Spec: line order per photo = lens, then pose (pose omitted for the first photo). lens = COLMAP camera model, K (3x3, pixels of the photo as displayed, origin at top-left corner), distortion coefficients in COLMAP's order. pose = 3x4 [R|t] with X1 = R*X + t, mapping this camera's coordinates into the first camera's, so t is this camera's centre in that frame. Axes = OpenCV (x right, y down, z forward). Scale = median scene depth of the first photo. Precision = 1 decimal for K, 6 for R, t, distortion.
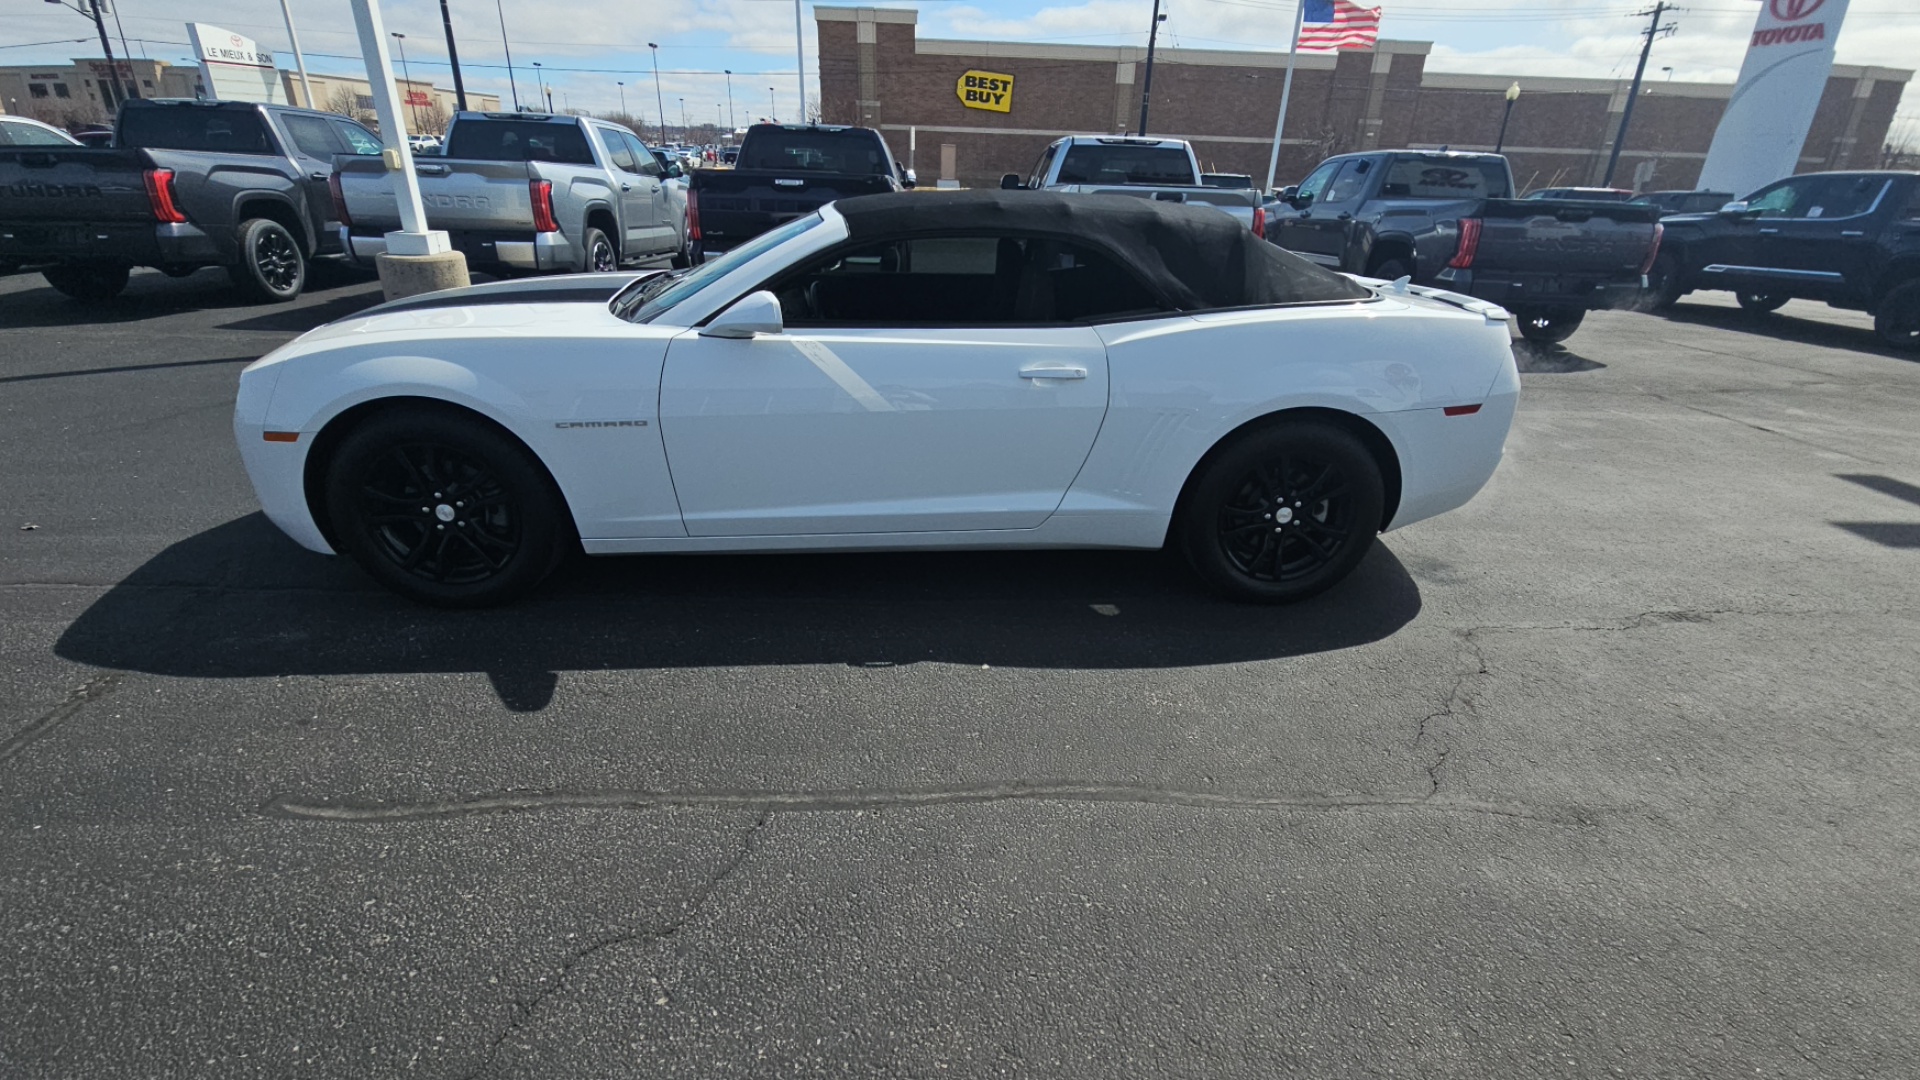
lens RADIAL K [[851.5, 0, 976.7], [0, 851.5, 543.9], [0, 0, 1]] dist [0.002749, -0.001125]
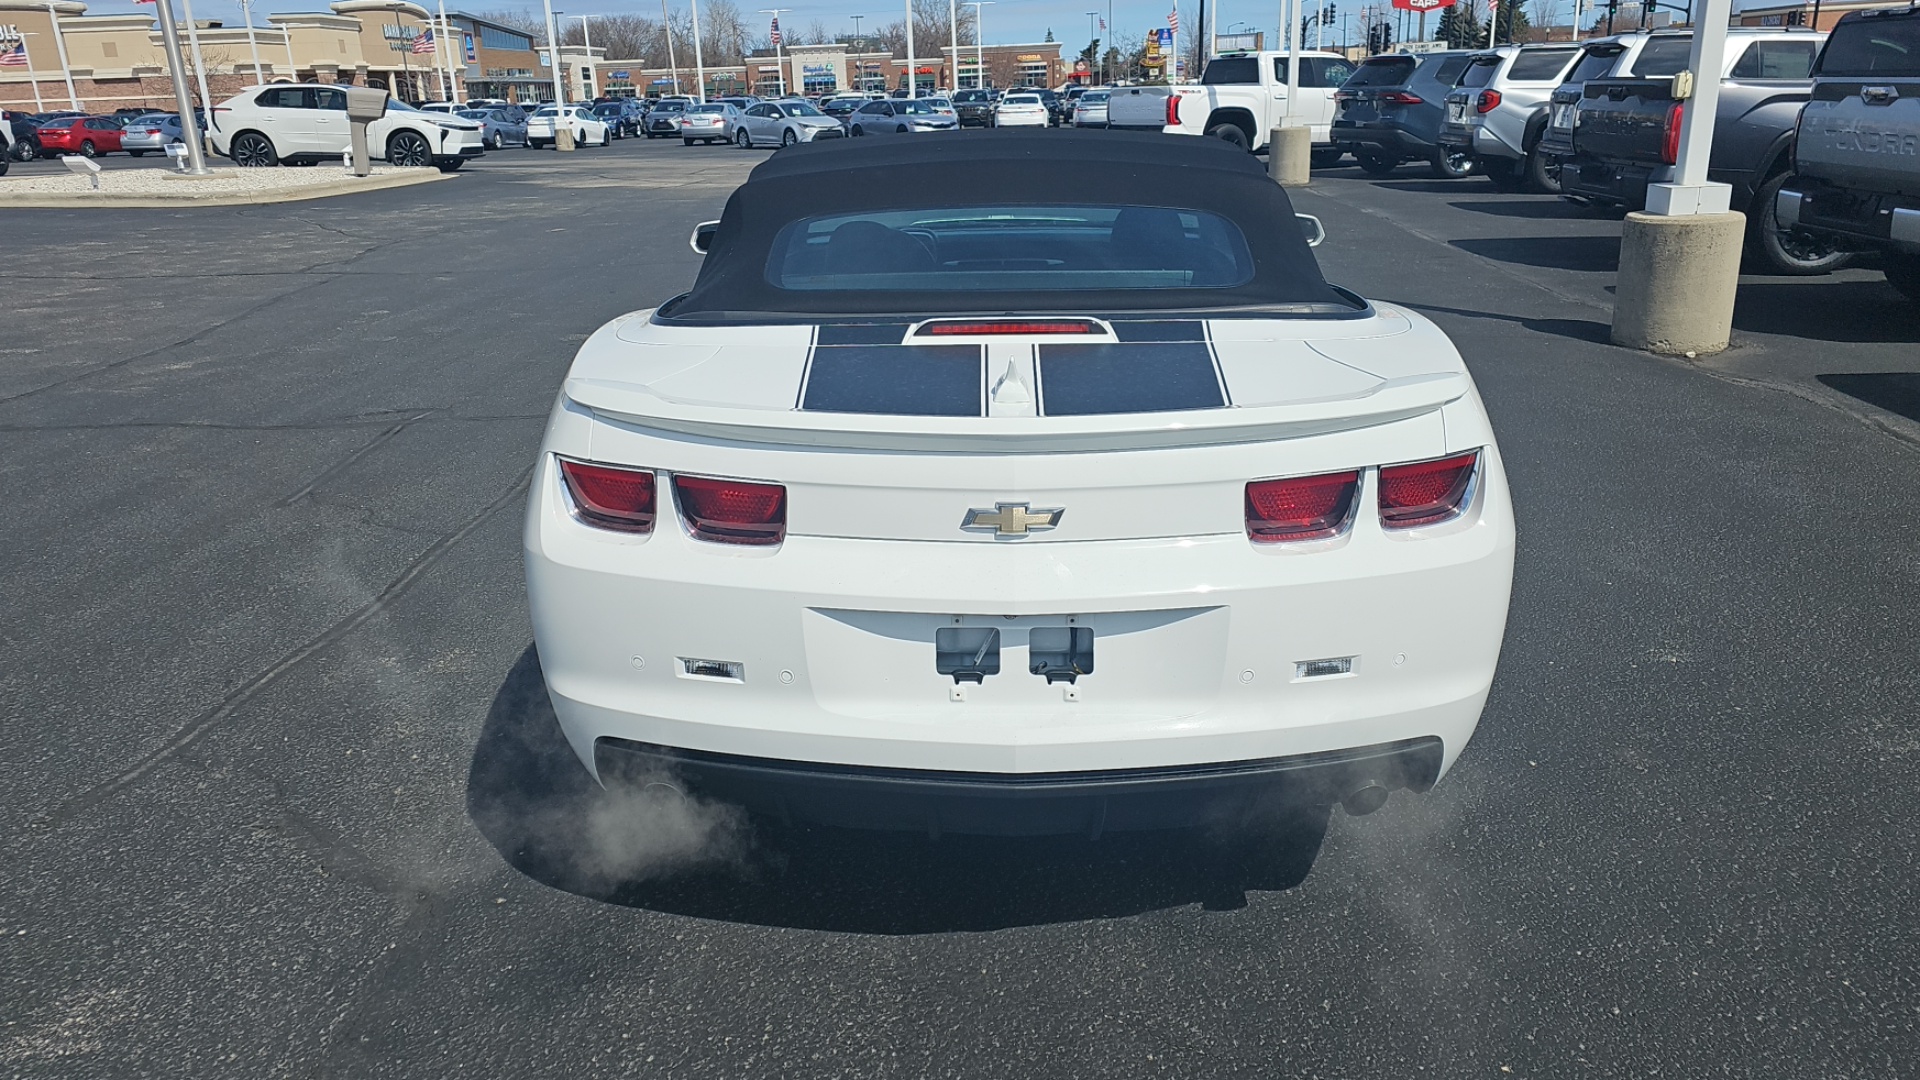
lens RADIAL K [[1349.6, 0, 957.0], [0, 1349.6, 546.3], [0, 0, 1]] dist [0.069718, -0.053007]
pose [[-0.084597, 0.292013, -0.952666, 1.399645], [-0.384375, 0.872528, 0.301581, -0.520776], [0.919293, 0.391694, 0.038430, 1.258198]]
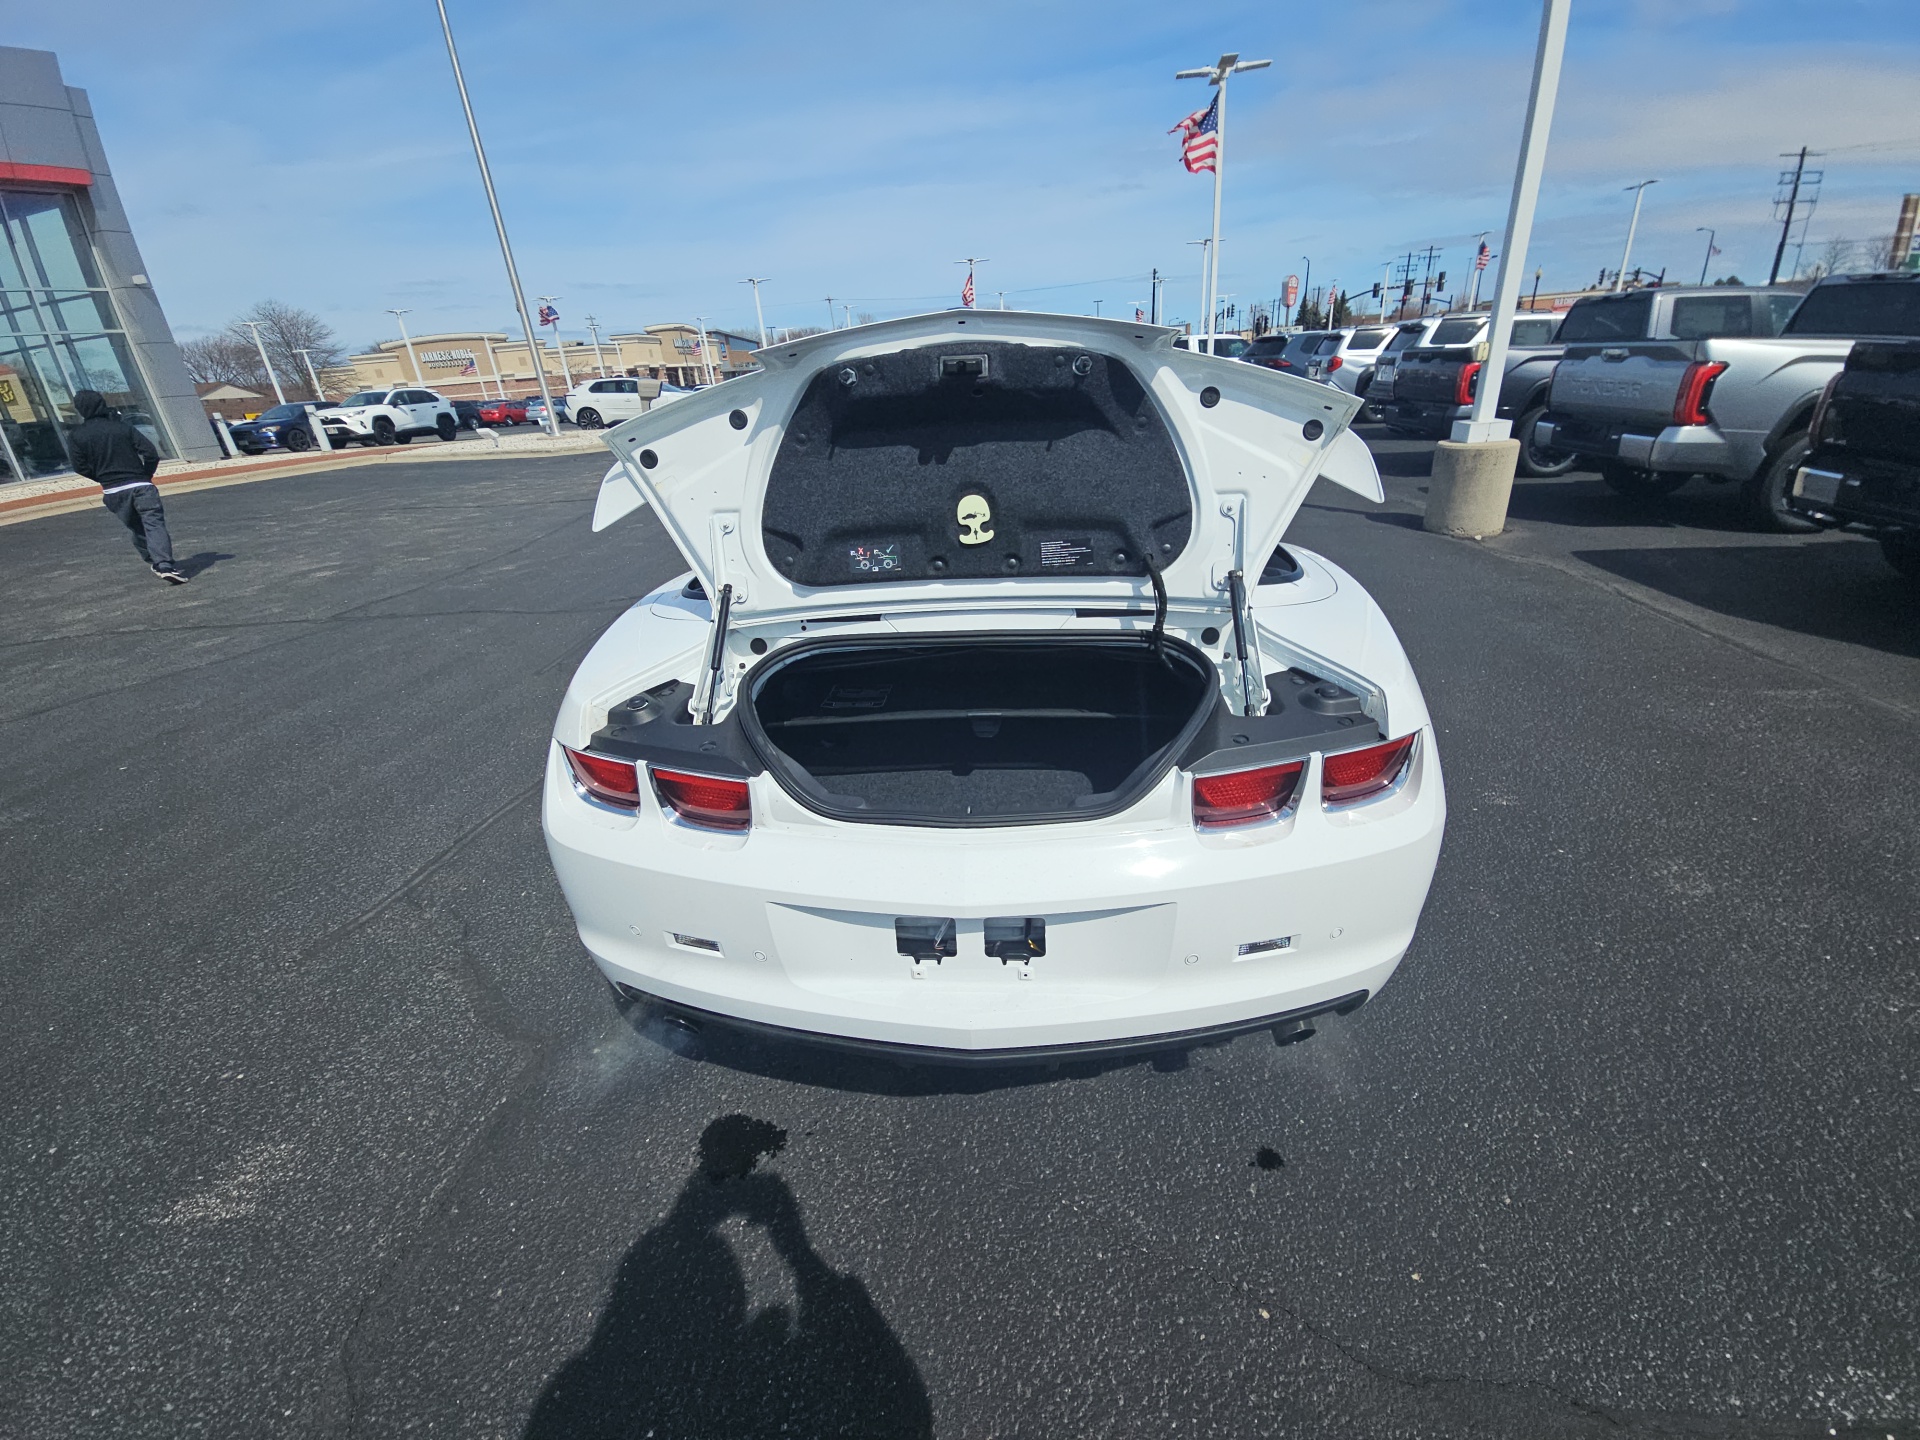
lens RADIAL K [[768.9, 0, 973.1], [0, 768.9, 718.7], [0, 0, 1]] dist [0.012001, -0.006832]
pose [[-0.125132, 0.392069, -0.911386, 1.070328], [-0.354275, 0.840388, 0.410168, -0.549373], [0.926732, 0.374206, 0.033741, 1.277092]]
